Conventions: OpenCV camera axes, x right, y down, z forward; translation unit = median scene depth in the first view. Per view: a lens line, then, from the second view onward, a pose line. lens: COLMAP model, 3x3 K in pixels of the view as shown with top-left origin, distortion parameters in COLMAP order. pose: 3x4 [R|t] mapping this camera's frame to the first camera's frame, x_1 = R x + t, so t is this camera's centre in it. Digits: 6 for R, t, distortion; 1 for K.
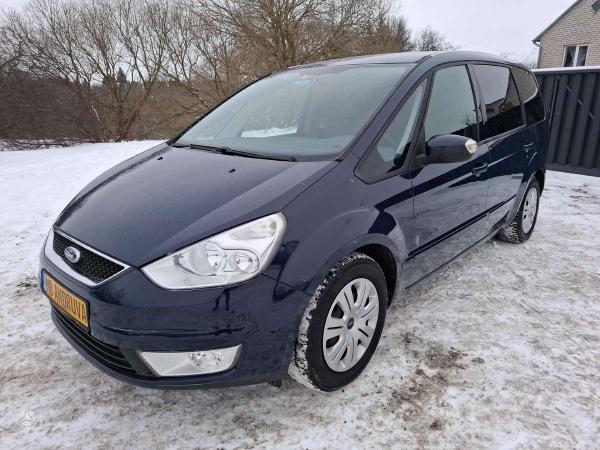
lens RADIAL K [[405.8, 0, 300.0], [0, 405.8, 225.0], [0, 0, 1]] dist [0.058359, -0.042879]
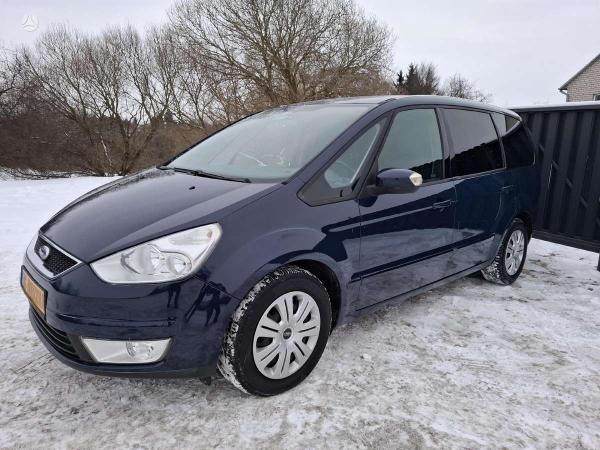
lens RADIAL K [[405.8, 0, 300.0], [0, 405.8, 225.0], [0, 0, 1]] dist [0.058359, -0.042879]
pose [[0.995261, 0.056860, -0.078877, 0.217963], [-0.063900, 0.993907, -0.089812, 0.048288], [0.073290, 0.094427, 0.992830, -0.089574]]
